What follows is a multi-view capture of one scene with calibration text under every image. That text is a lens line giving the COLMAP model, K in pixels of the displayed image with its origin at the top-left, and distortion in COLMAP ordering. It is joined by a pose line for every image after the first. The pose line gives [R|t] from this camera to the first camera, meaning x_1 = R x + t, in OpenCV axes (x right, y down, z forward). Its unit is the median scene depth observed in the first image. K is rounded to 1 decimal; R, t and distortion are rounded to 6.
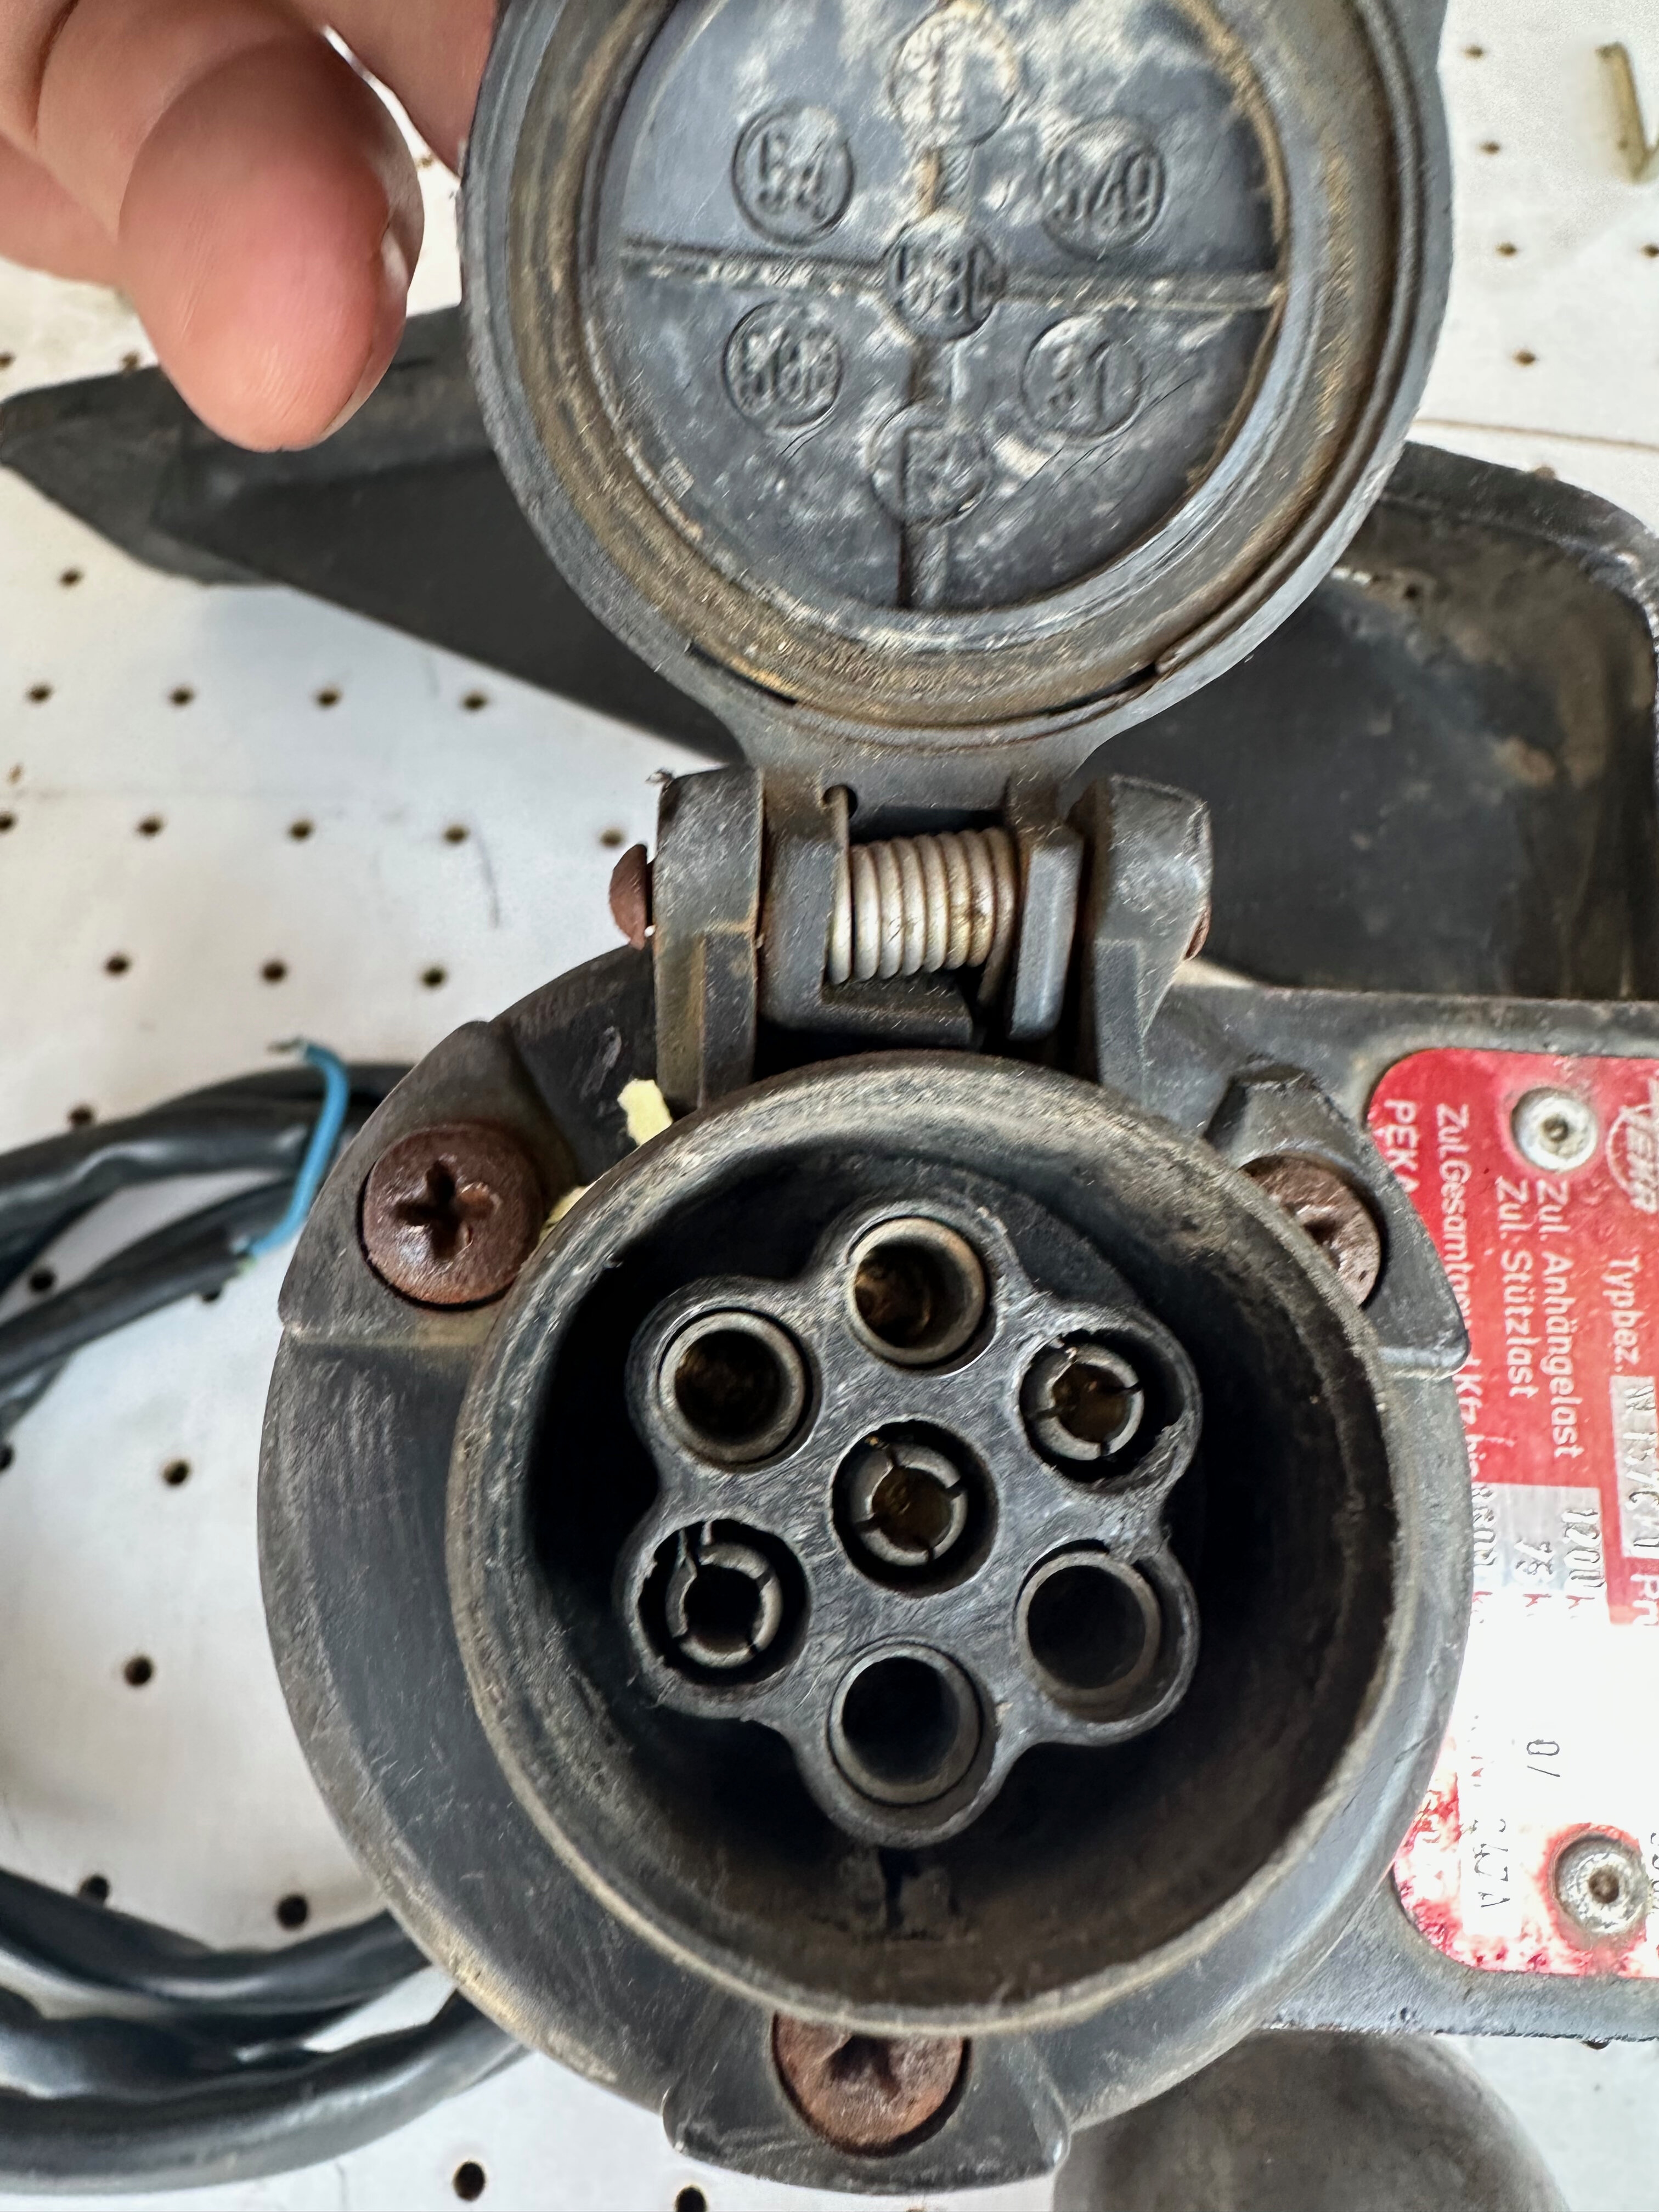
lens RADIAL K [[1592.3, 0, 829.5], [0, 1592.3, 1106.0], [0, 0, 1]] dist [-0.006944, -0.003903]
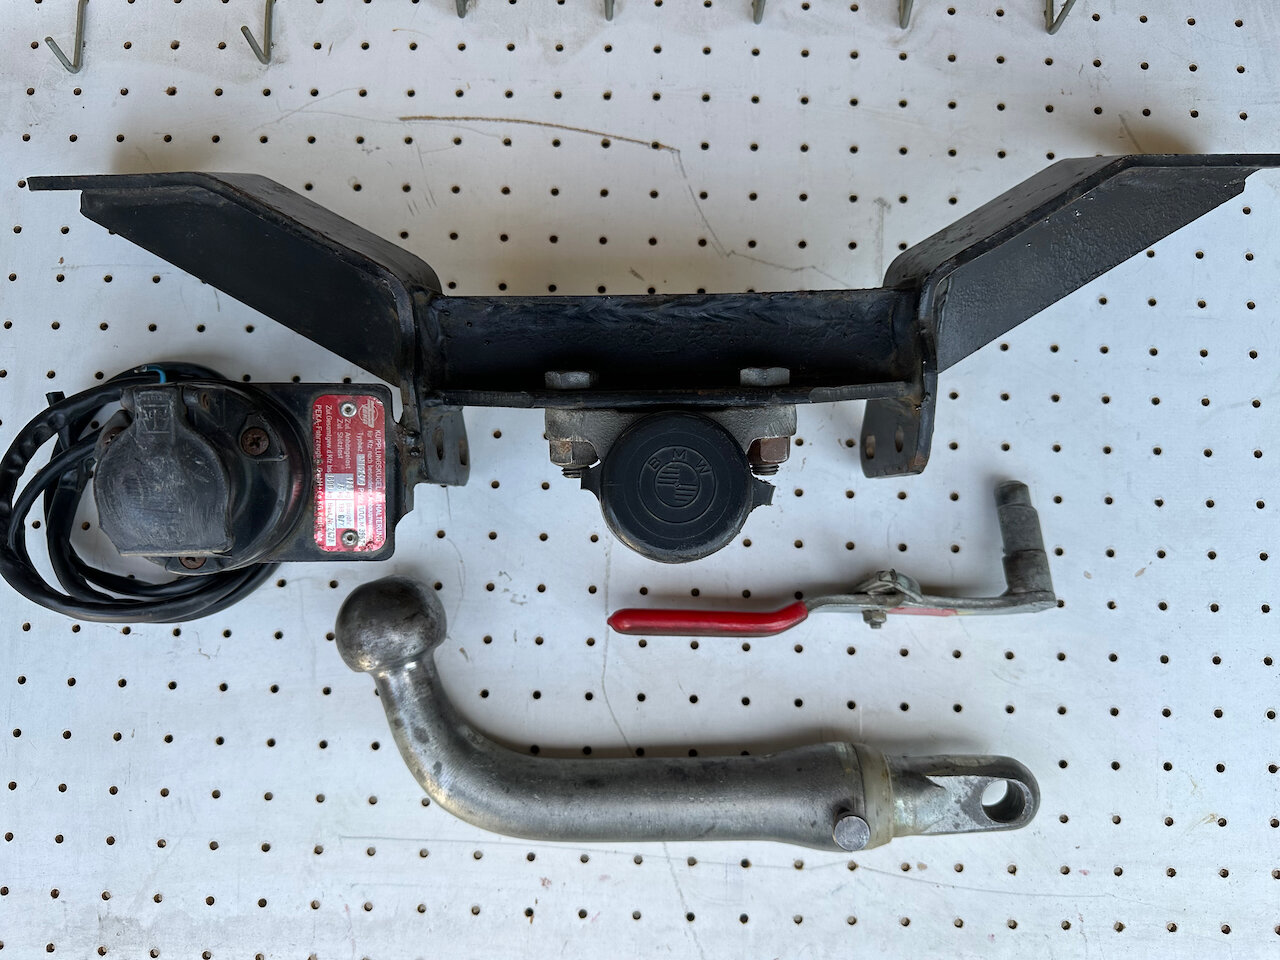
lens RADIAL K [[809.4, 0, 640.0], [0, 809.4, 480.0], [0, 0, 1]] dist [-0.002250, -0.004344]
pose [[0.997597, -0.039225, 0.057105, 1.295924], [0.022854, 0.964464, 0.263226, -0.461437], [-0.065401, -0.261288, 0.963043, -1.804325]]
